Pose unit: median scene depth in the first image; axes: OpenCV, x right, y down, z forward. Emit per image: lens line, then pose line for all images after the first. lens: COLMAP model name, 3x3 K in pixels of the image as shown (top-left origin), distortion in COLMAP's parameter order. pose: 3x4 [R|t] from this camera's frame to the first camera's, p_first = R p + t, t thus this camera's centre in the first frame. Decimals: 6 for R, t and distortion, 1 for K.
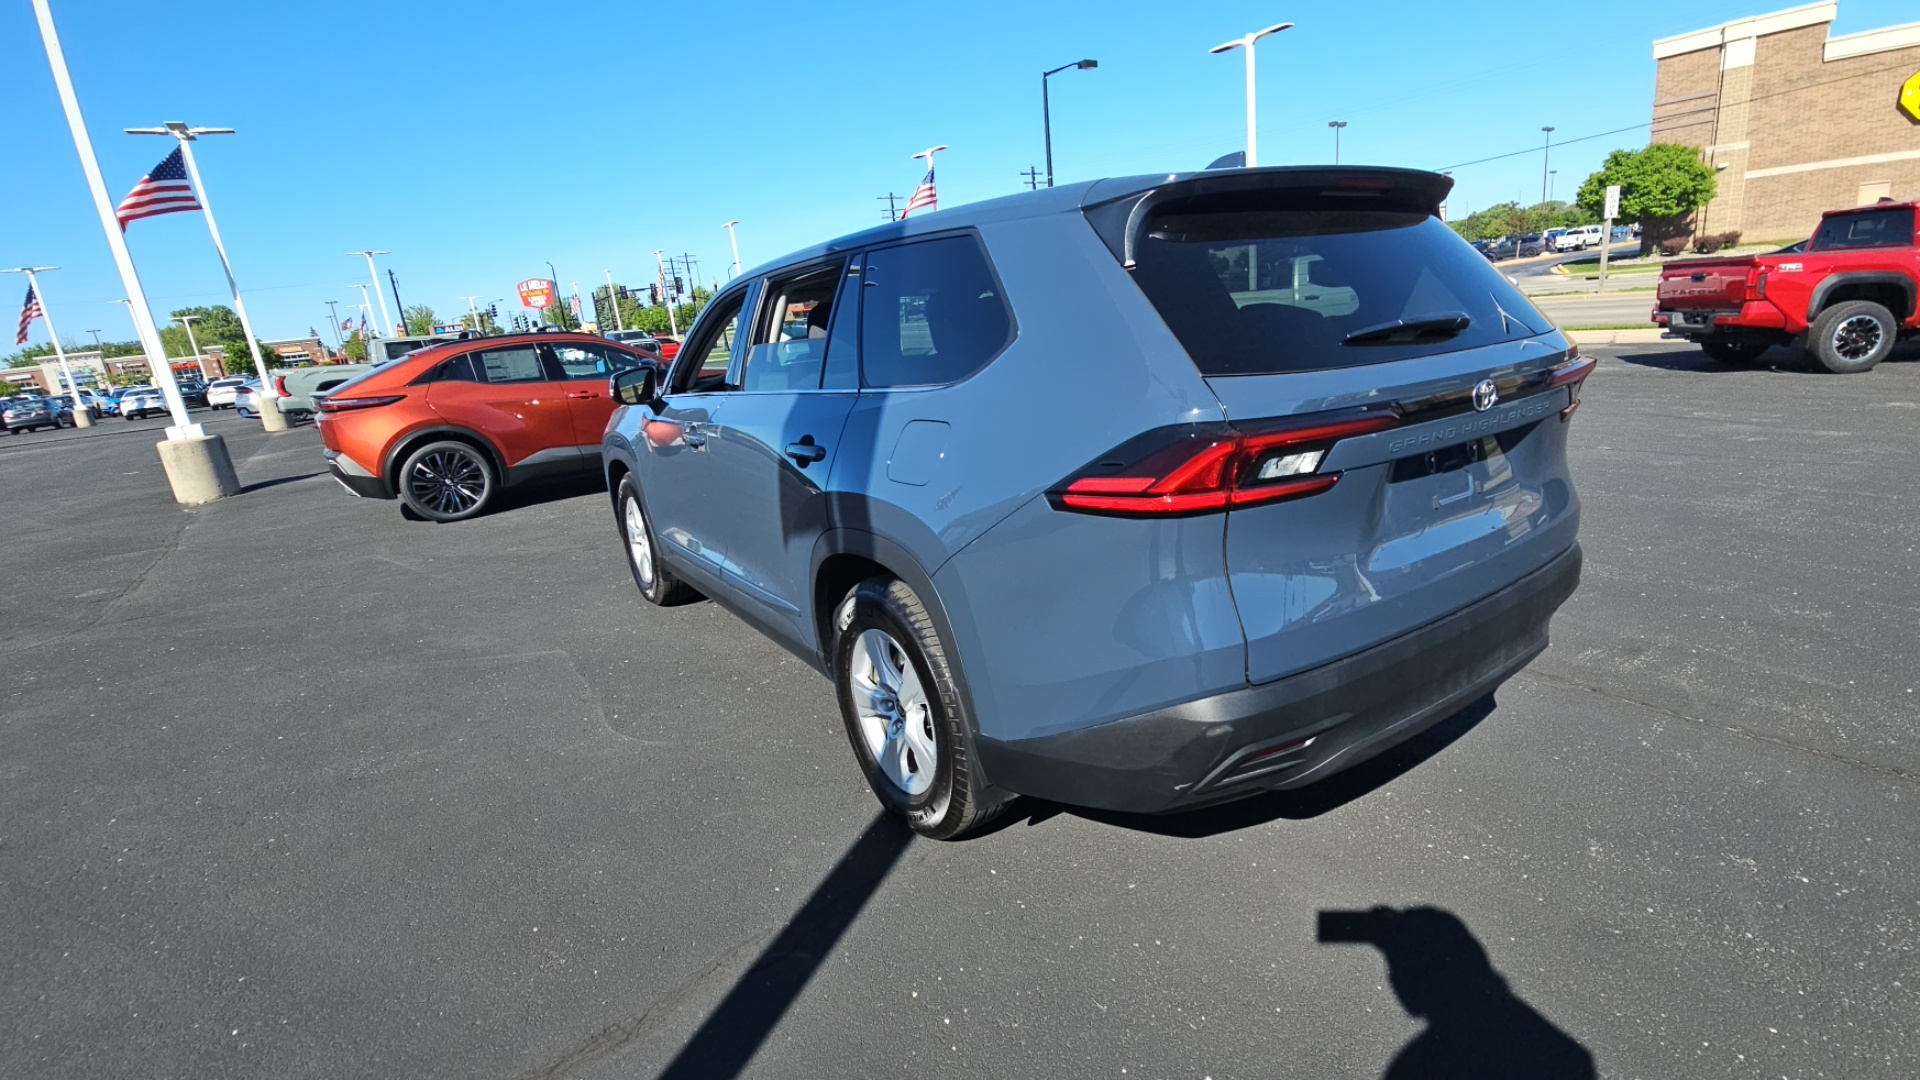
lens RADIAL K [[863.4, 0, 955.3], [0, 863.4, 535.4], [0, 0, 1]] dist [0.011266, -0.008194]
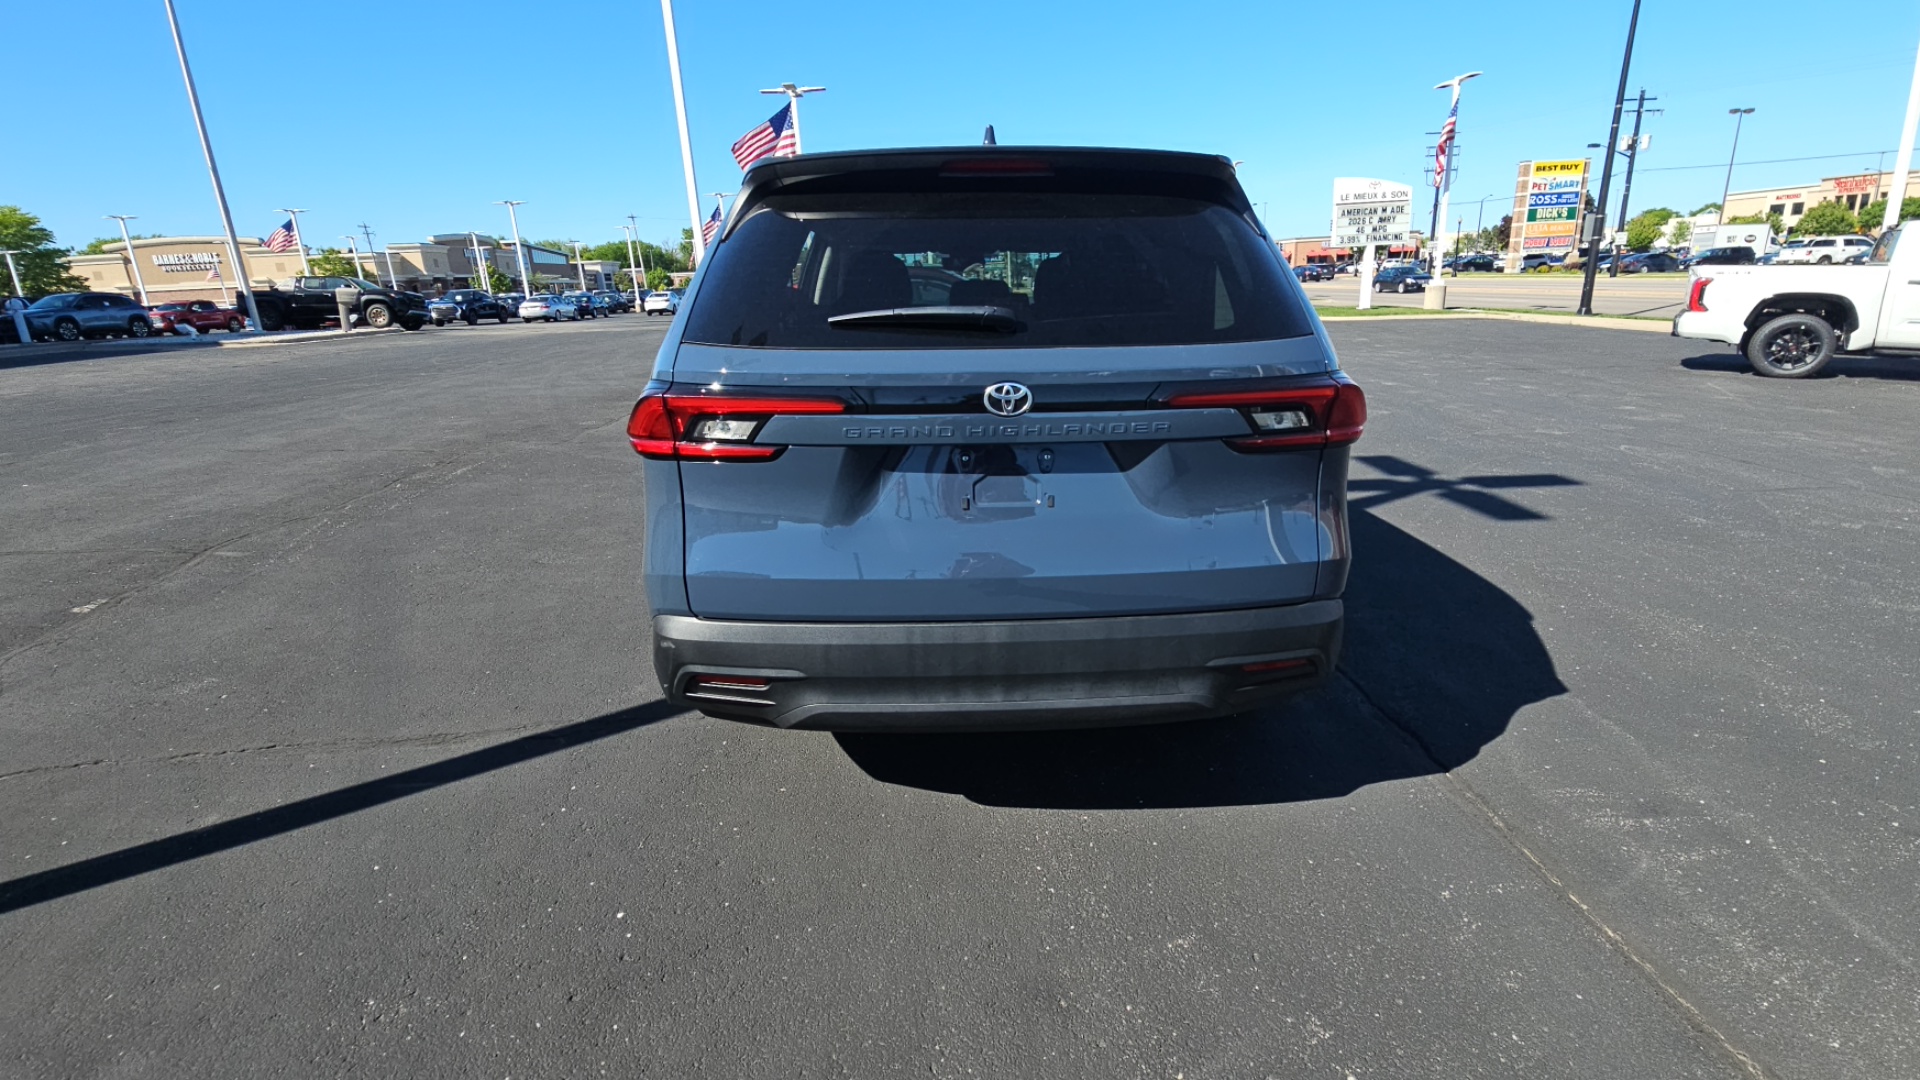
lens RADIAL K [[863.4, 0, 993.9], [0, 863.4, 547.8], [0, 0, 1]] dist [0.011266, -0.008194]
pose [[0.839181, 0.222675, -0.496176, 0.658289], [-0.183808, 0.974777, 0.126588, -0.071592], [0.511849, -0.015029, 0.858944, 0.115818]]
